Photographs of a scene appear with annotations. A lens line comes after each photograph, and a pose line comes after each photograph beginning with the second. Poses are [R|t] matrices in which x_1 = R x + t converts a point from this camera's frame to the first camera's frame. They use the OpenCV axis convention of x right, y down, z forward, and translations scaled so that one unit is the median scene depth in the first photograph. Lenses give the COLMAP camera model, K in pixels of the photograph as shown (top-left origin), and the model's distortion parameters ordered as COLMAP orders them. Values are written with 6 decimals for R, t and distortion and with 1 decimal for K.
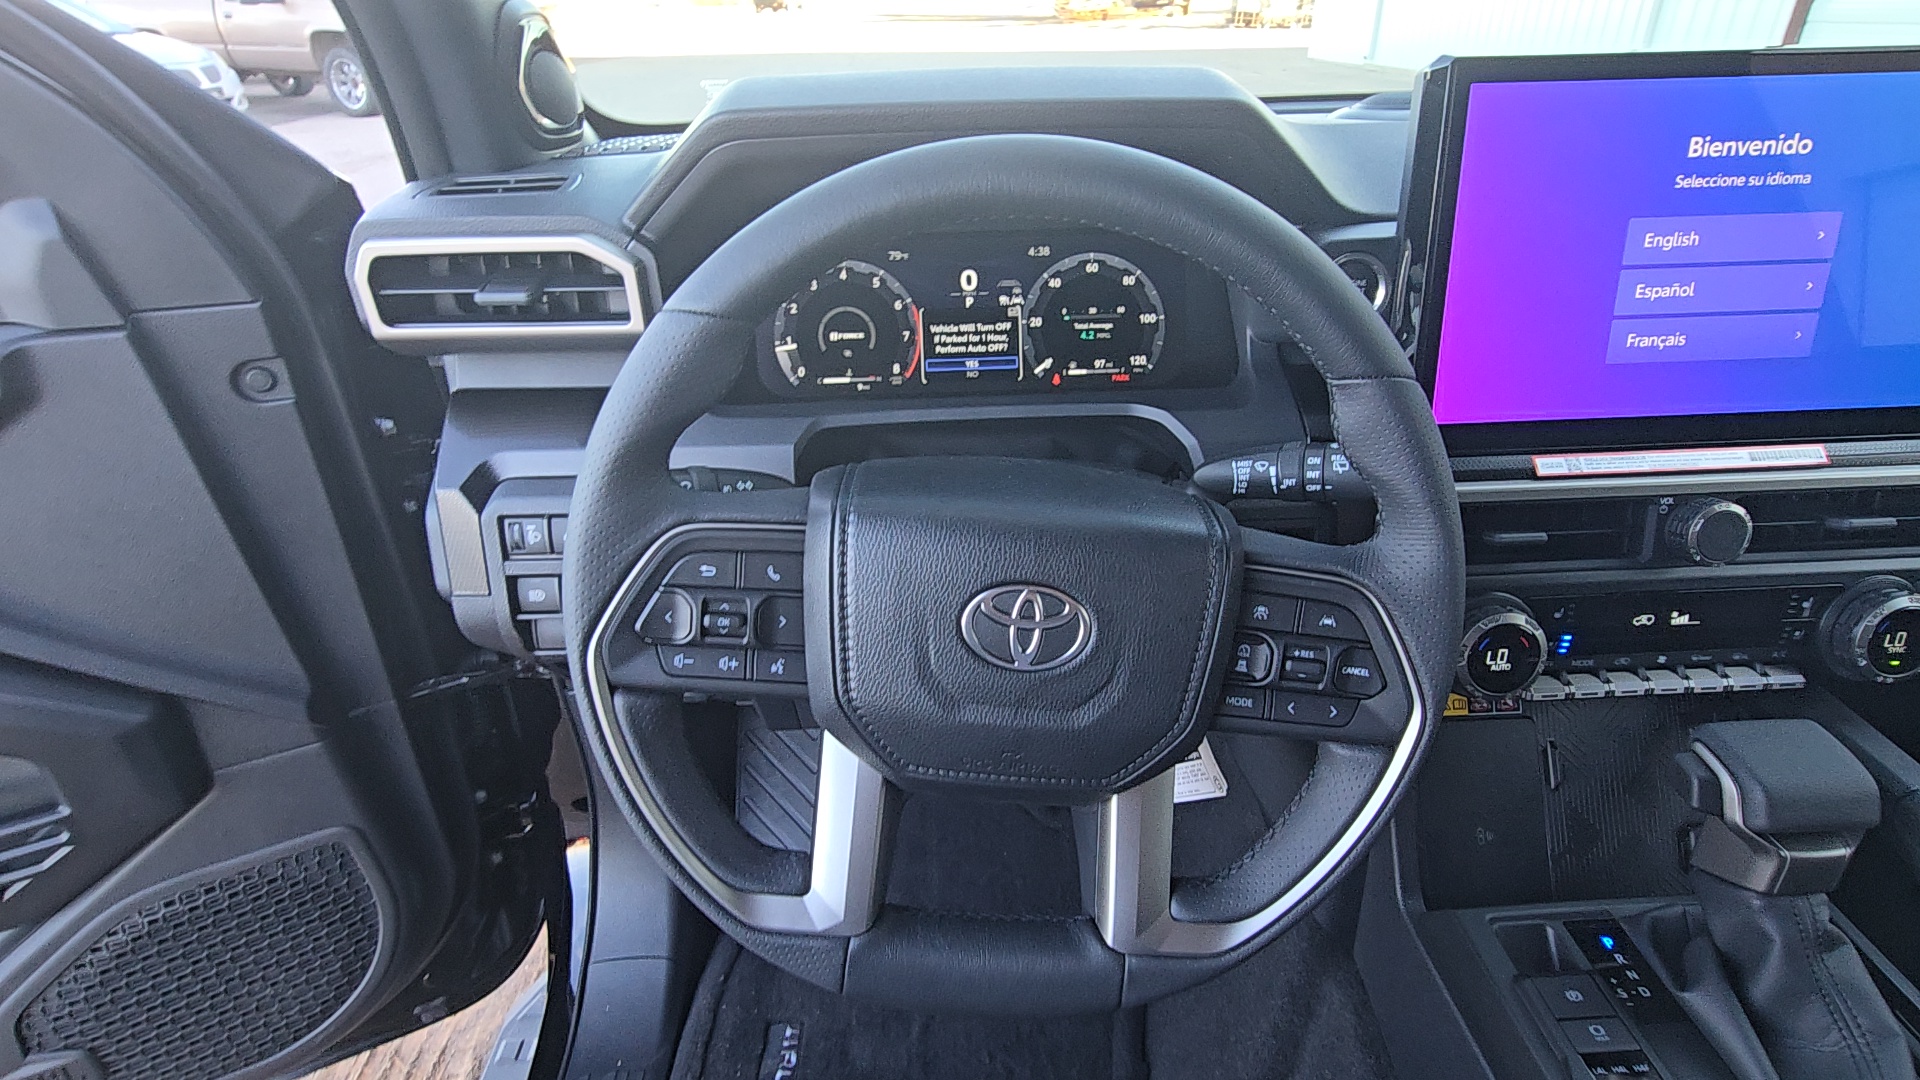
lens RADIAL K [[980.7, 0, 976.0], [0, 980.7, 544.4], [0, 0, 1]] dist [0.000924, 0.000559]
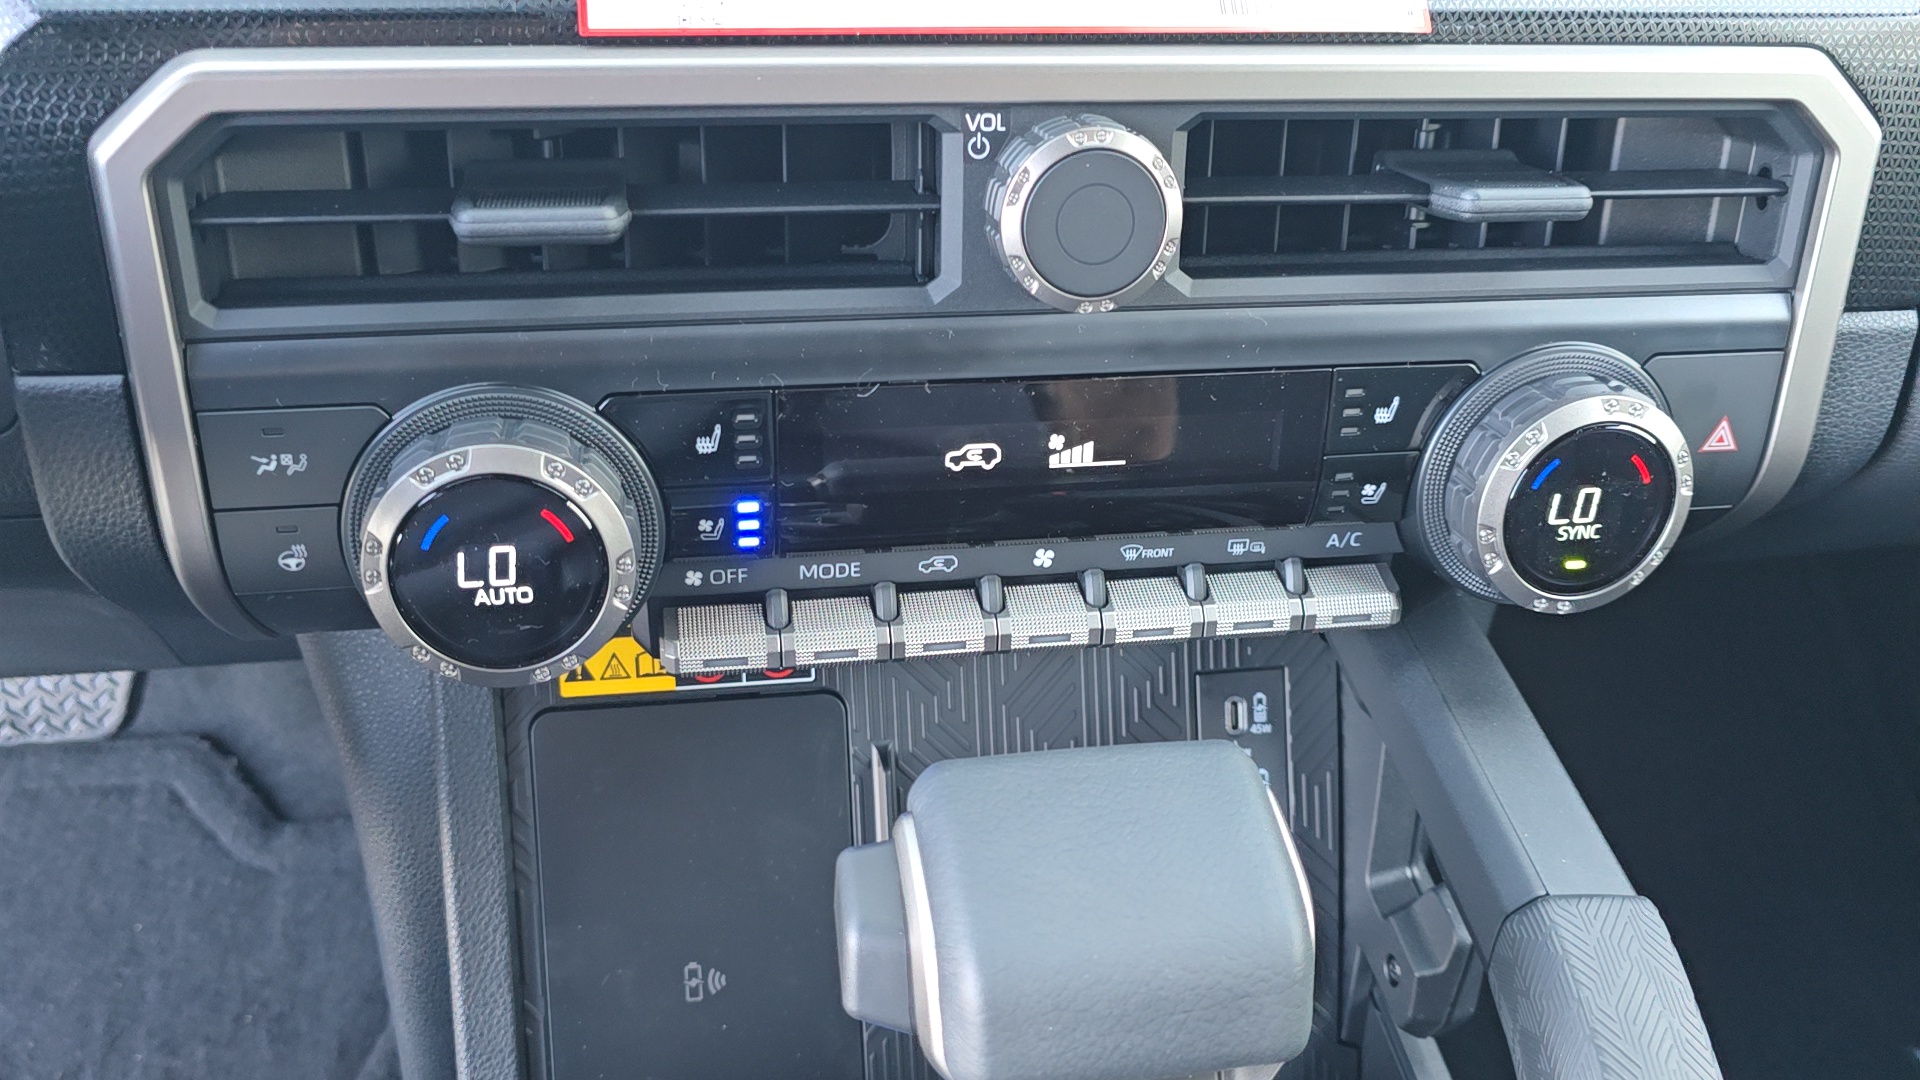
lens RADIAL K [[1611.0, 0, 961.0], [0, 1611.0, 529.7], [0, 0, 1]] dist [-0.005884, 0.003278]
pose [[0.990571, -0.010425, 0.136601, 0.597696], [-0.008984, 0.990011, 0.140707, 0.018771], [-0.136704, -0.140607, 0.980582, 0.402364]]
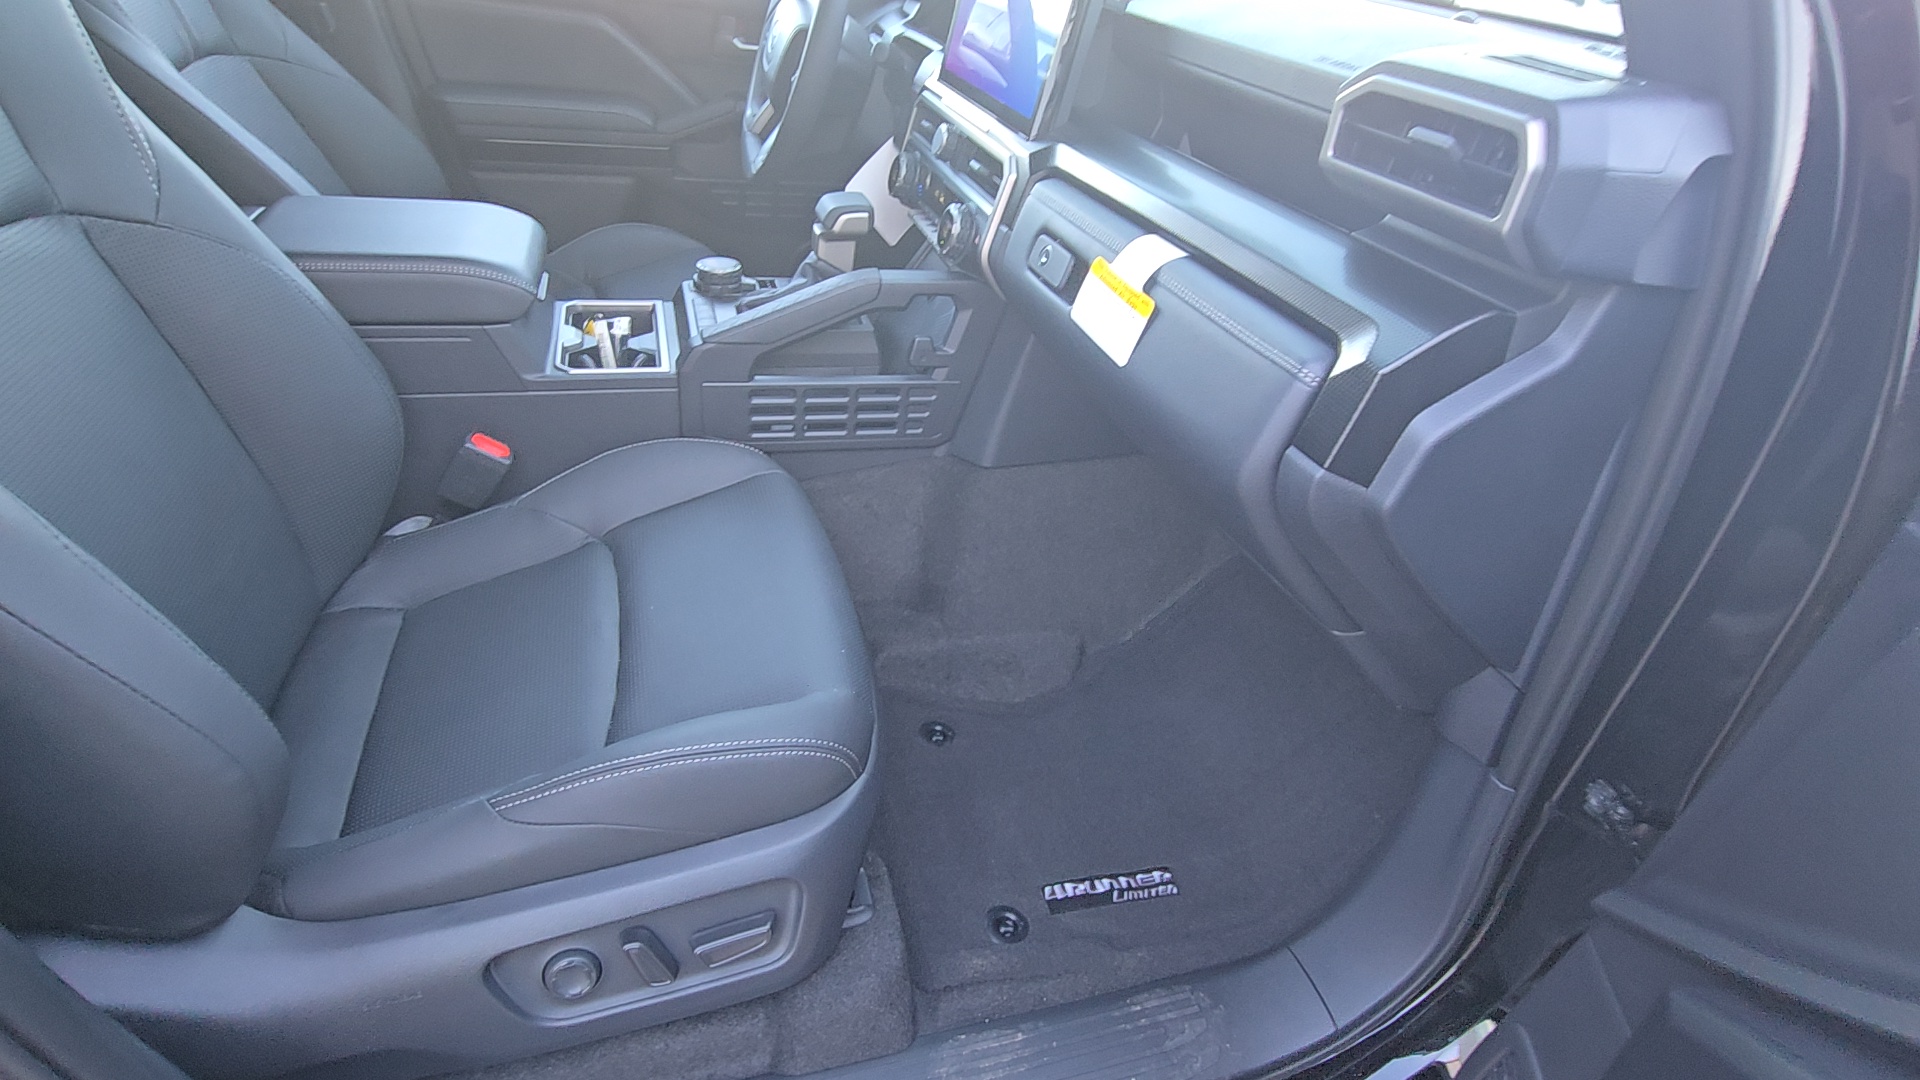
lens RADIAL K [[953.8, 0, 983.3], [0, 953.8, 529.7], [0, 0, 1]] dist [0.003626, 0.001233]
pose [[0.255836, 0.562078, -0.786522, 2.601743], [-0.564427, 0.747373, 0.350507, -0.141472], [0.784837, 0.354262, 0.508457, 0.346859]]
